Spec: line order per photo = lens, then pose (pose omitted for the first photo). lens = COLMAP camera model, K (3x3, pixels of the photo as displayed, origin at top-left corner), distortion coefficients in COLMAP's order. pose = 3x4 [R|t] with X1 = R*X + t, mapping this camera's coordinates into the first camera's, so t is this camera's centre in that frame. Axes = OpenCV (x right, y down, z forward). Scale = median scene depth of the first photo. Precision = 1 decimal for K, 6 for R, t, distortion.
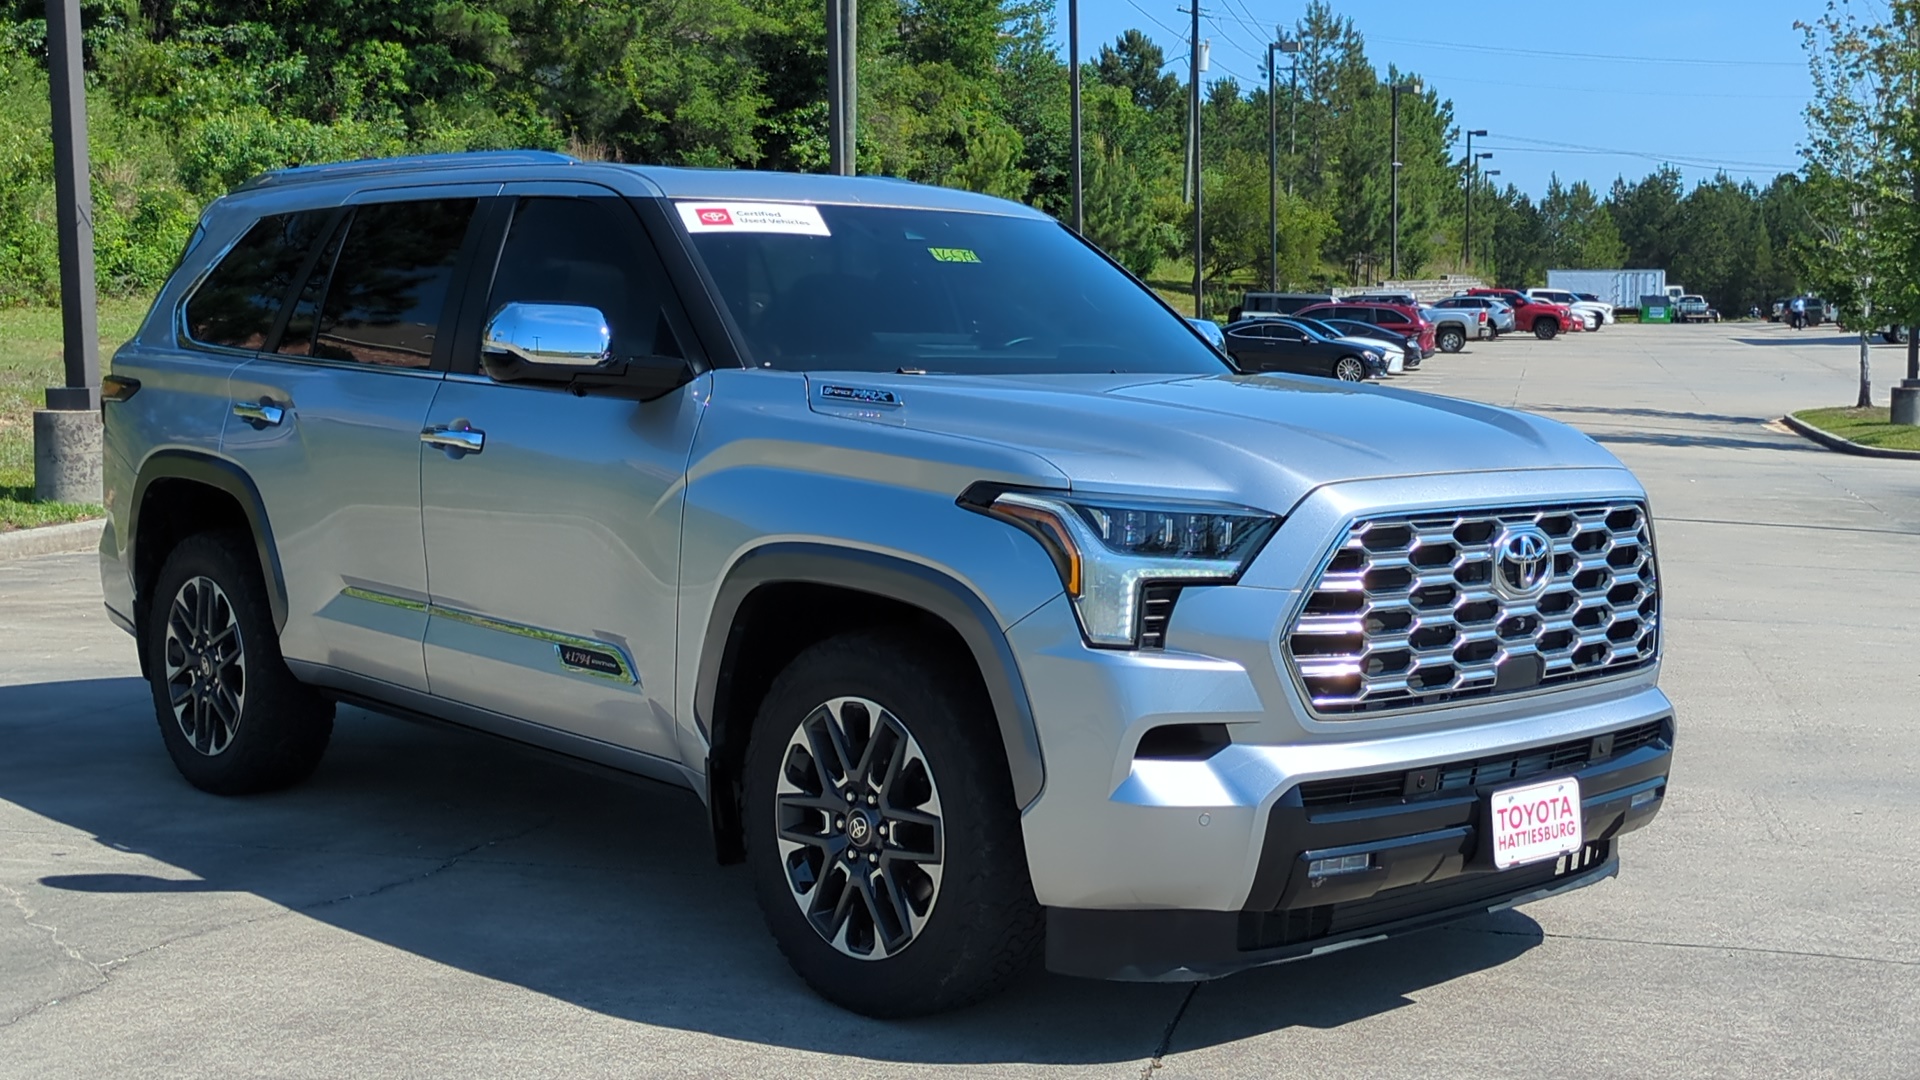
lens RADIAL K [[2343.1, 0, 957.7], [0, 2343.1, 551.0], [0, 0, 1]] dist [0.052969, 0.000000]
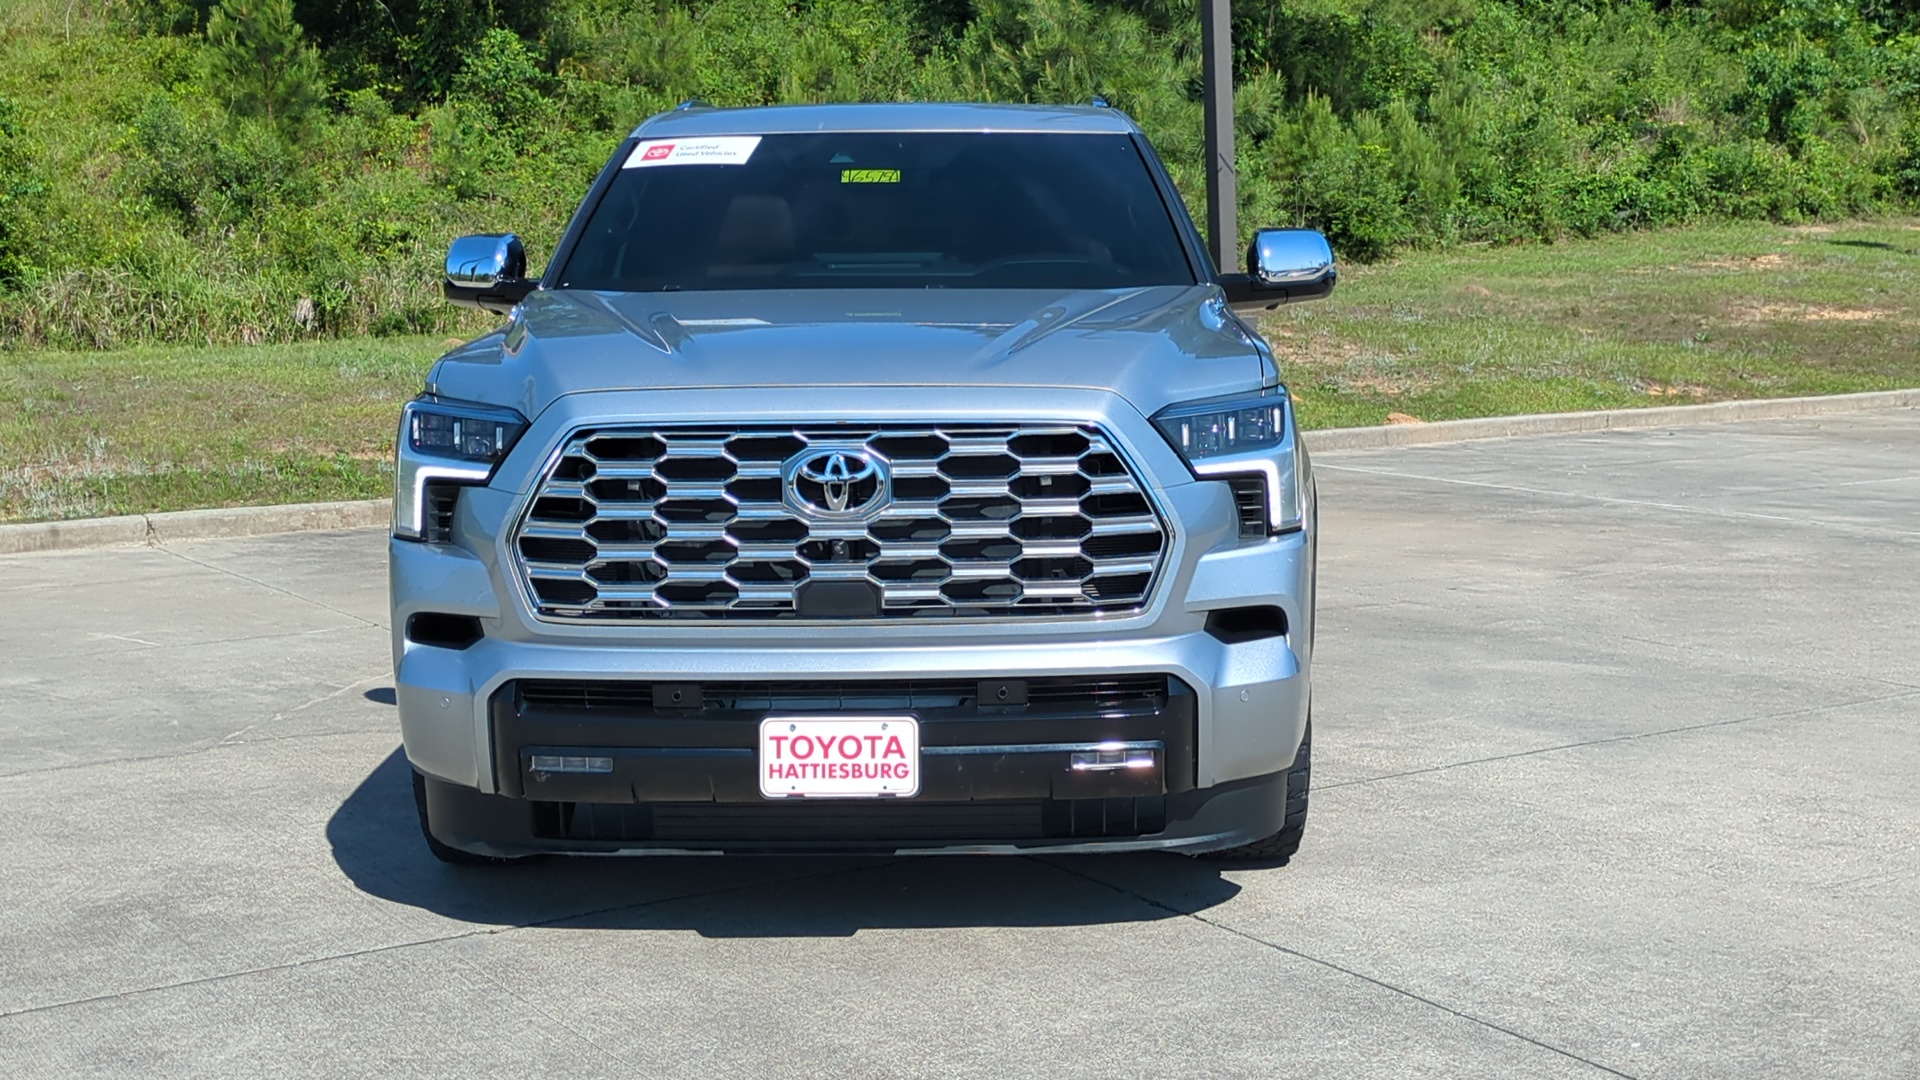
lens RADIAL K [[2345.0, 0, 967.8], [0, 2345.0, 538.0], [0, 0, 1]] dist [0.017263, 0.000000]
pose [[0.729980, 0.057429, -0.681051, 0.920129], [-0.042257, 0.998350, 0.038893, -0.011781], [0.682161, 0.000388, 0.731202, 0.343875]]
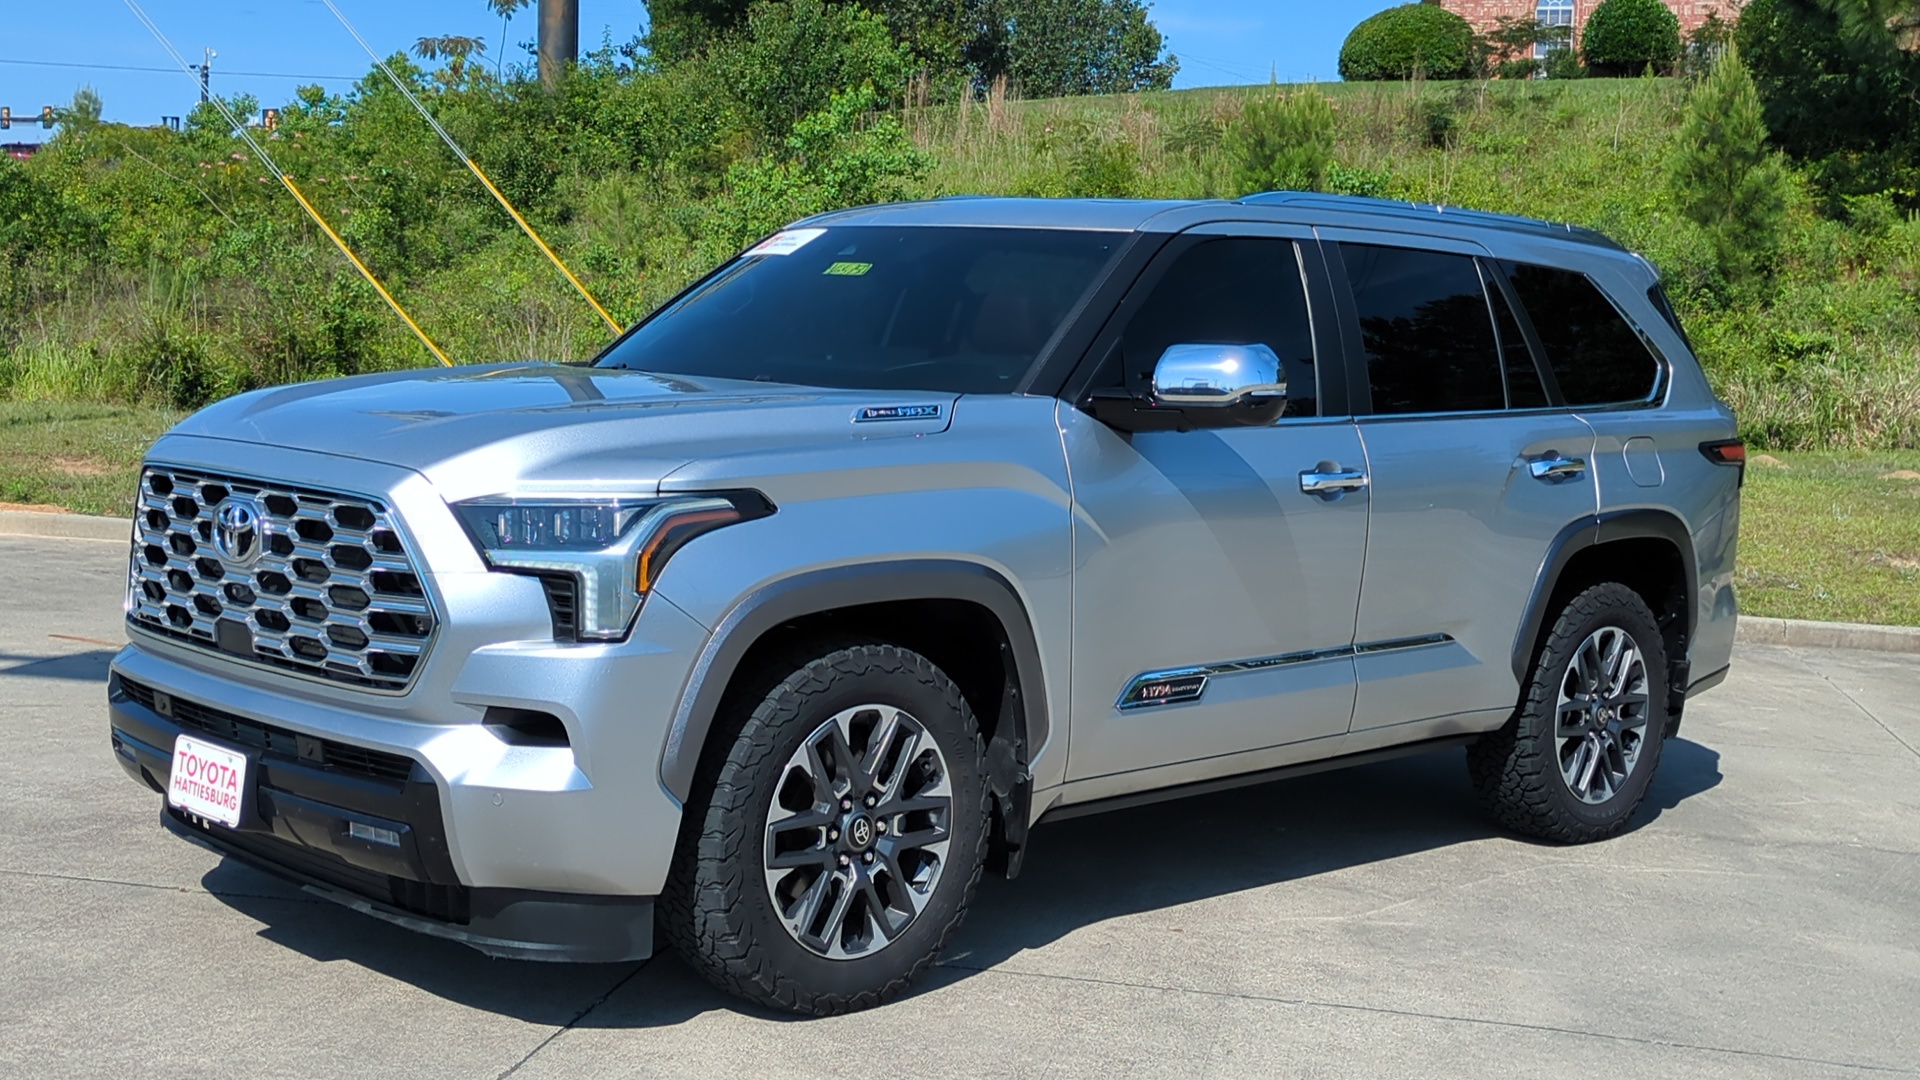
lens RADIAL K [[2336.3, 0, 954.5], [0, 2336.3, 540.0], [0, 0, 1]] dist [0.051005, 0.000000]
pose [[0.046385, 0.075192, -0.996090, 1.281664], [-0.140404, 0.987755, 0.068025, -0.105736], [0.989007, 0.136700, 0.056374, 1.249185]]
